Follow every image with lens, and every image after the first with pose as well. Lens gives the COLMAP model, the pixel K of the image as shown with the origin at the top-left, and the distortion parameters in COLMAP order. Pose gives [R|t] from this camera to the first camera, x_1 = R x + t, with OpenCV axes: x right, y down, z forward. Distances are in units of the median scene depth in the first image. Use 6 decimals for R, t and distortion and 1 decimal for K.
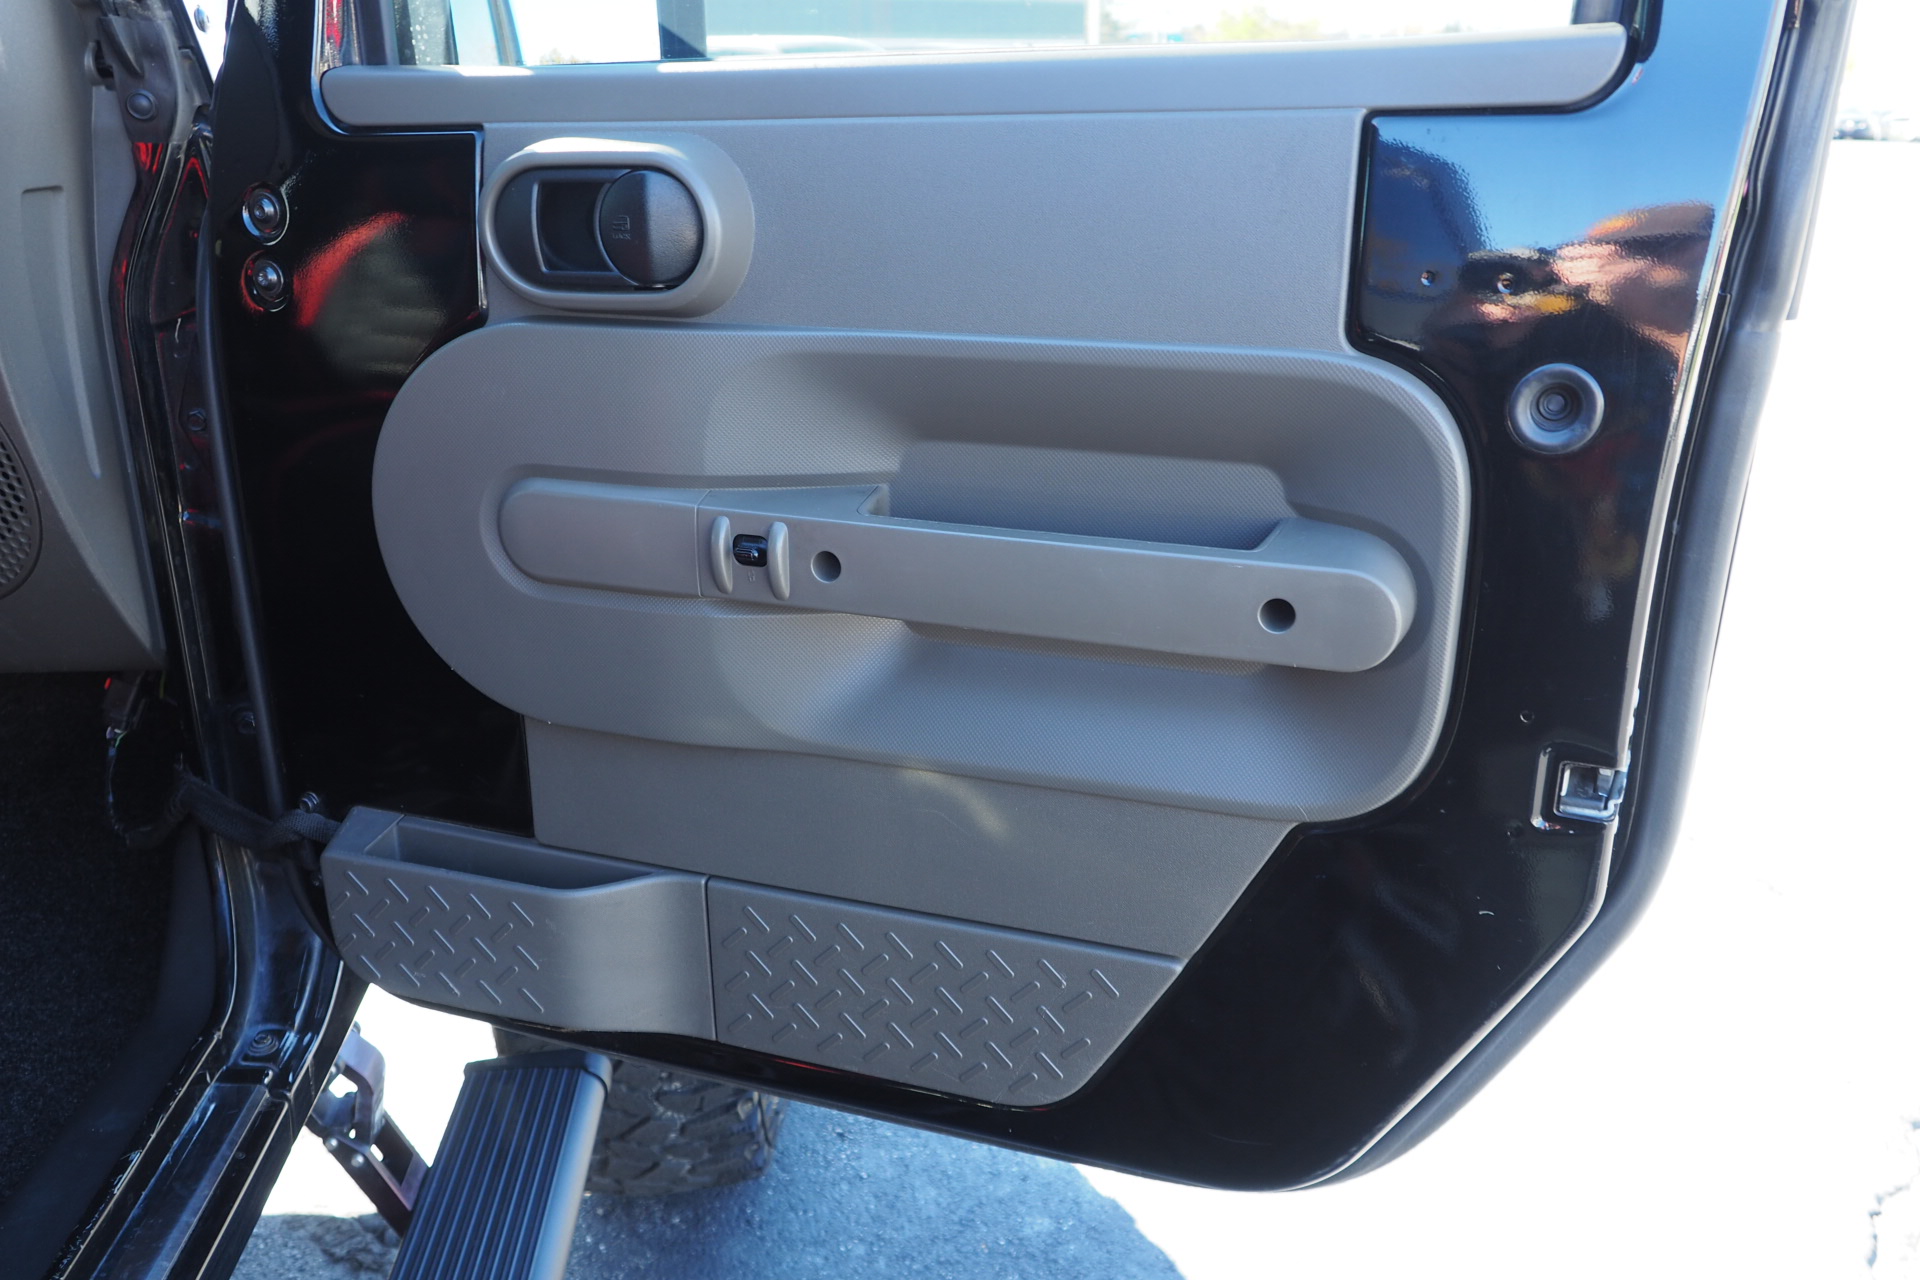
lens RADIAL K [[1519.2, 0, 960.0], [0, 1519.2, 640.0], [0, 0, 1]] dist [-0.019650, 0.001823]
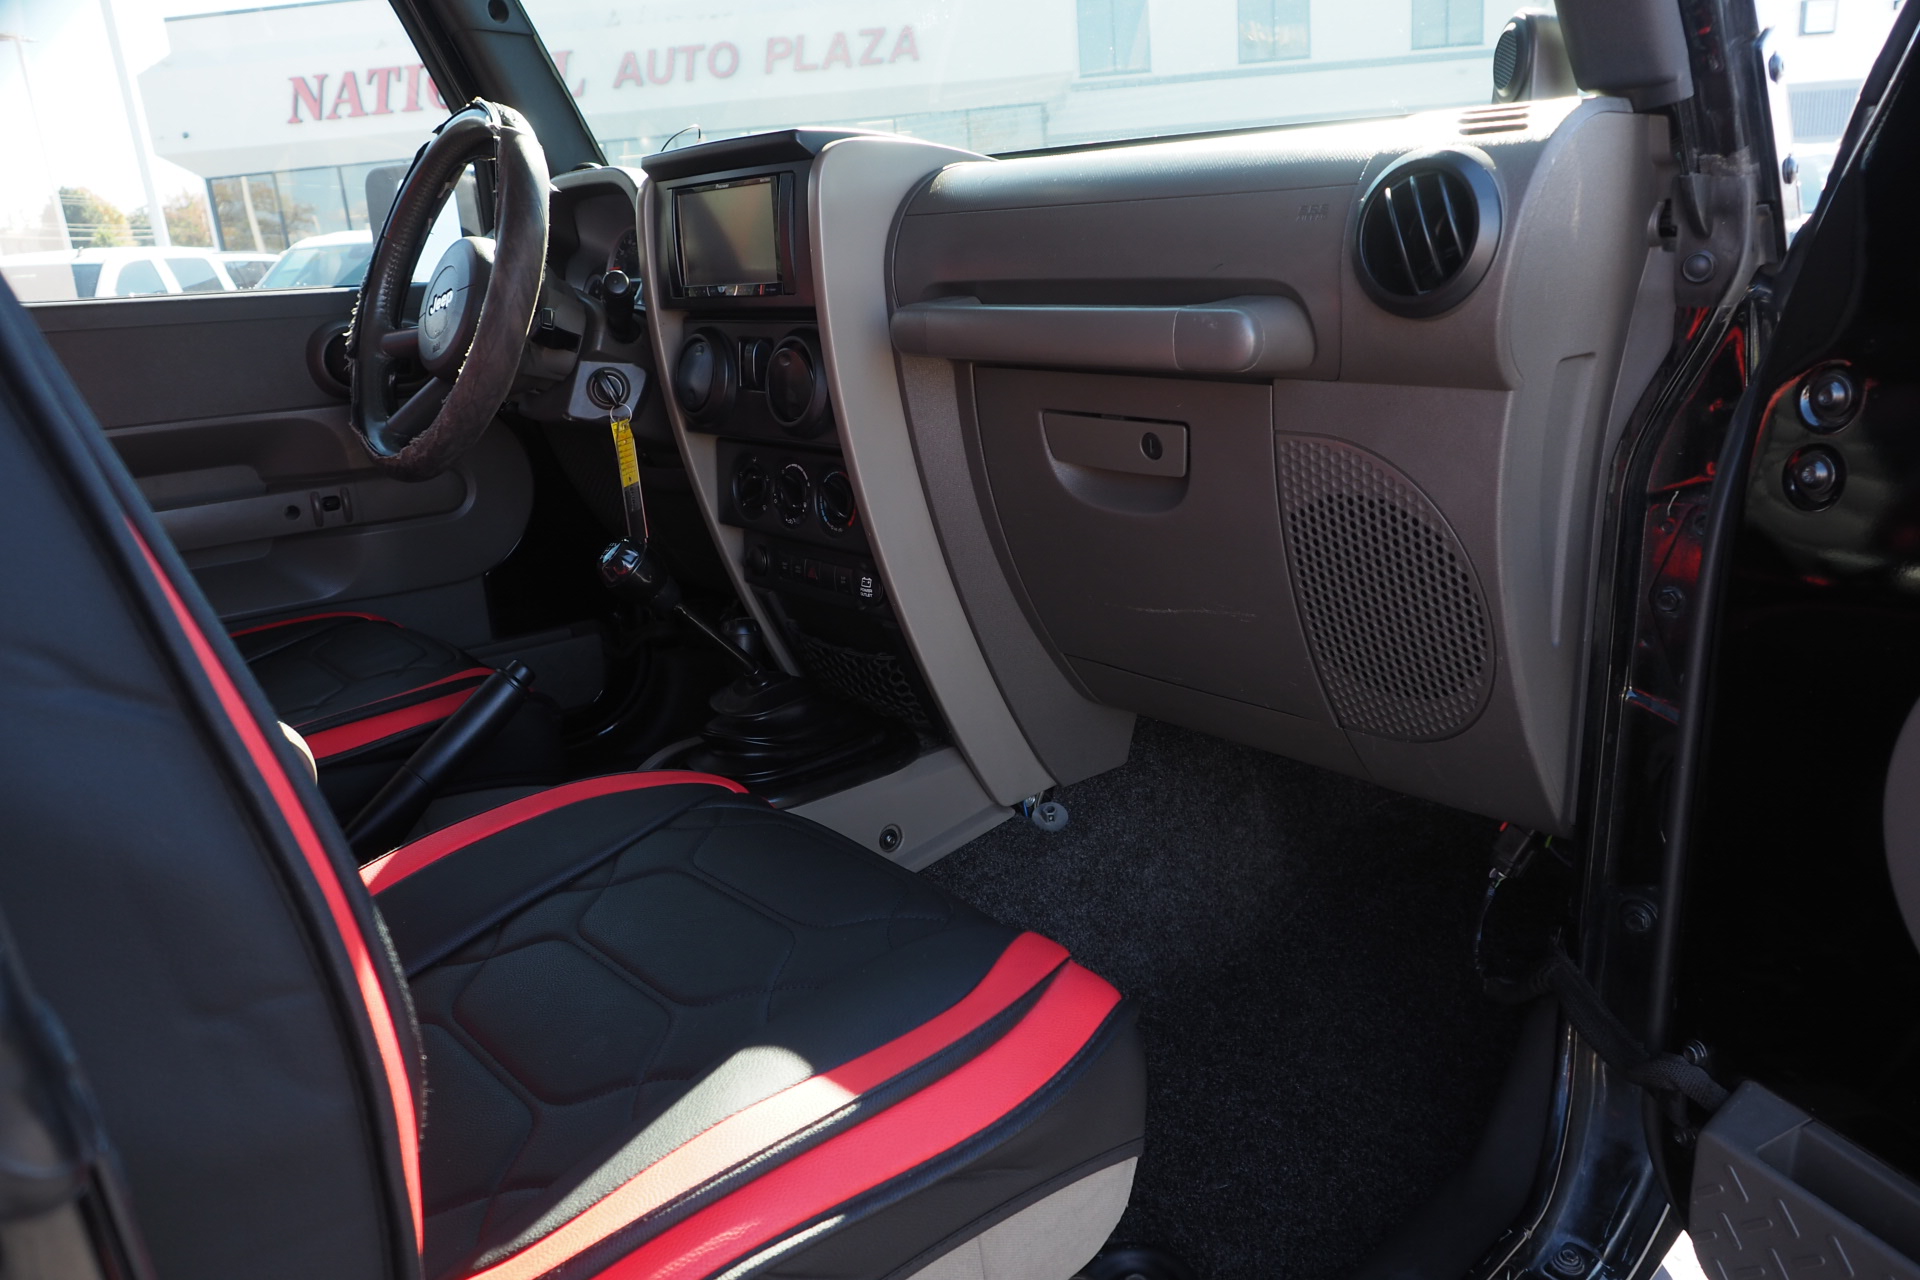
lens RADIAL K [[1364.6, 0, 974.1], [0, 1364.6, 660.2], [0, 0, 1]] dist [-0.019208, -0.006191]
pose [[0.634216, 0.193354, -0.748588, -0.156537], [-0.210439, 0.974840, 0.073506, -0.087292], [0.743966, 0.110914, 0.658948, 0.150599]]
